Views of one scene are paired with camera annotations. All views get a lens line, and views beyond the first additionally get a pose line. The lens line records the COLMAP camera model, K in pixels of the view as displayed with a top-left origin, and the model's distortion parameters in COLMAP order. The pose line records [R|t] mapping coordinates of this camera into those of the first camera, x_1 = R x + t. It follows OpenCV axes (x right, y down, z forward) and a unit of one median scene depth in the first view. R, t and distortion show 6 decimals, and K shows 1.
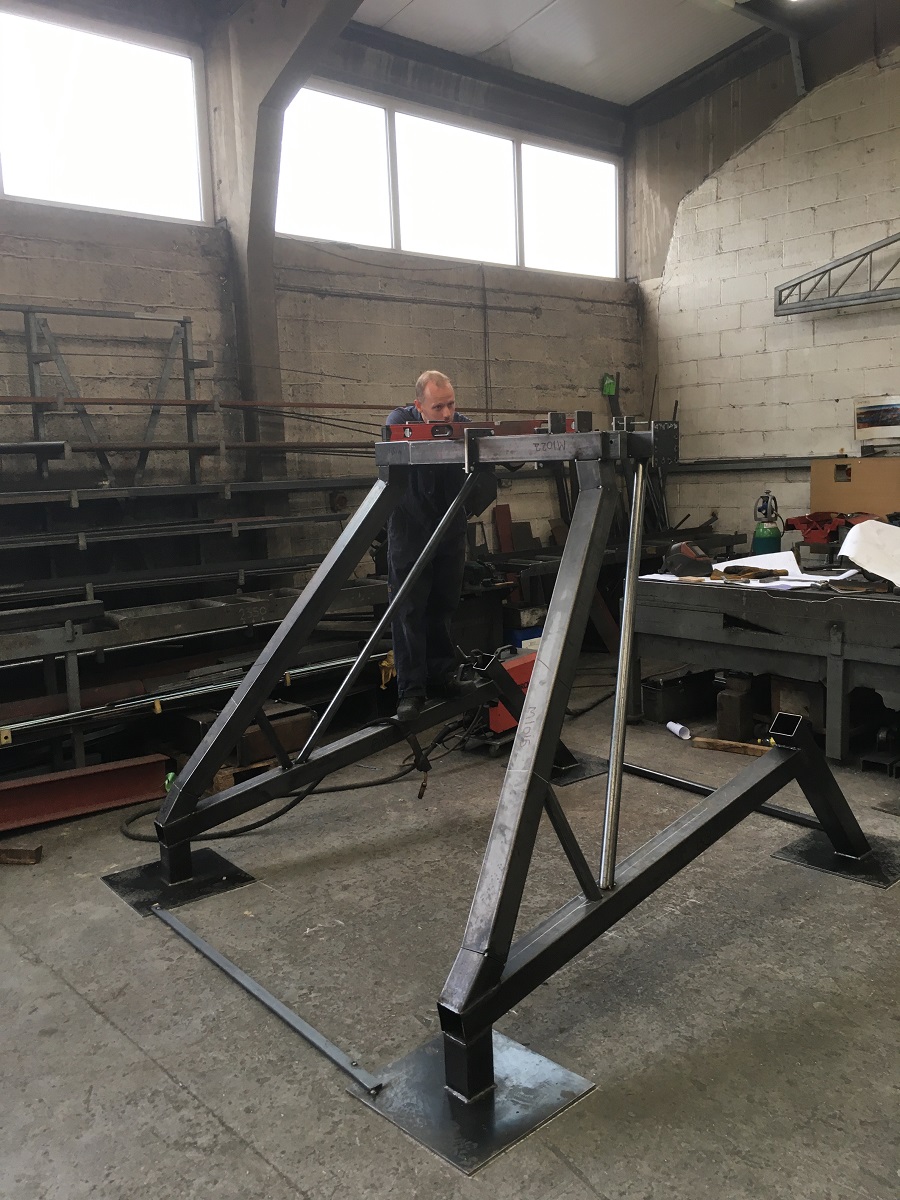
lens RADIAL K [[1022.1, 0, 450.0], [0, 1022.1, 600.0], [0, 0, 1]] dist [0.004275, 0.003025]
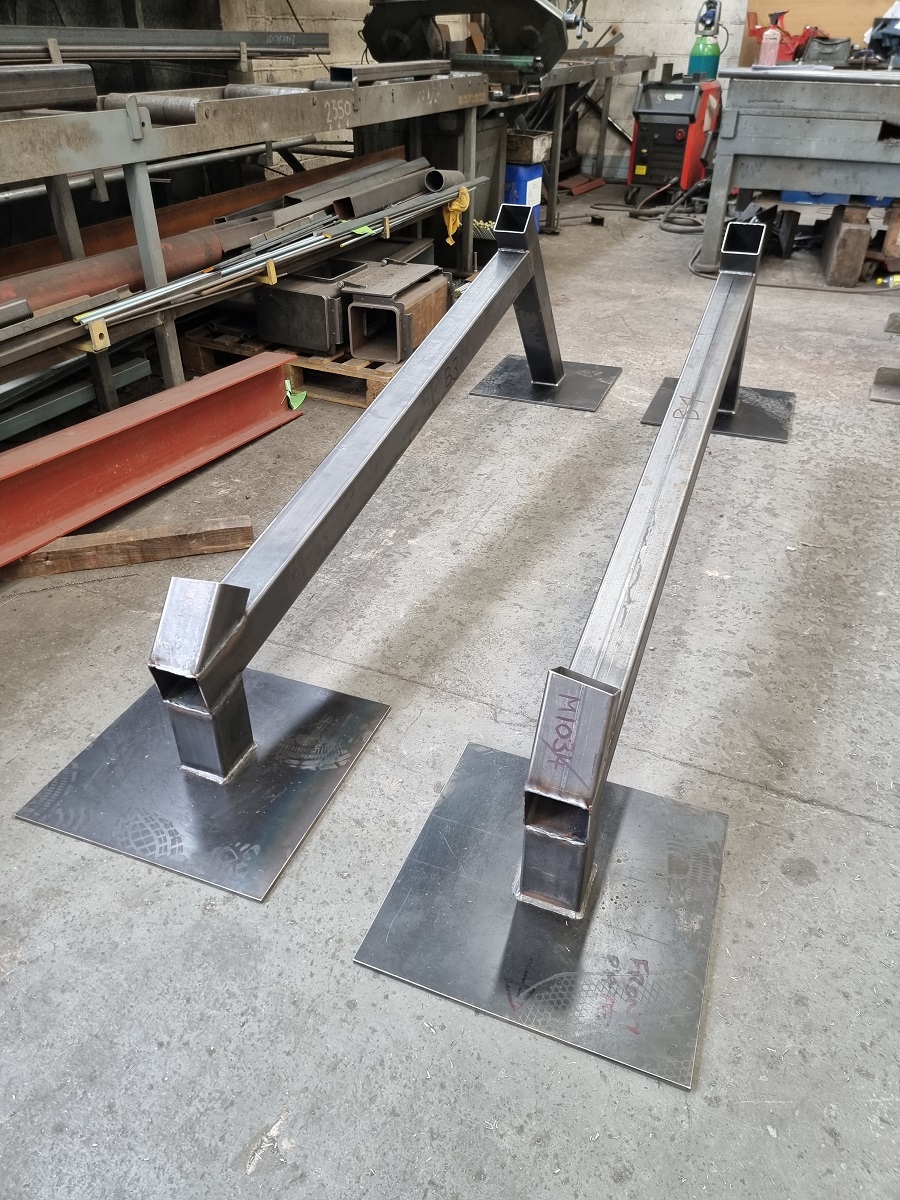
lens RADIAL K [[838.0, 0, 450.0], [0, 838.0, 600.0], [0, 0, 1]] dist [0.077449, -0.069904]
pose [[0.892632, -0.205109, 0.401419, -0.398433], [0.013165, 0.901971, 0.431597, 0.057678], [-0.450593, -0.379973, 0.807828, 0.419971]]
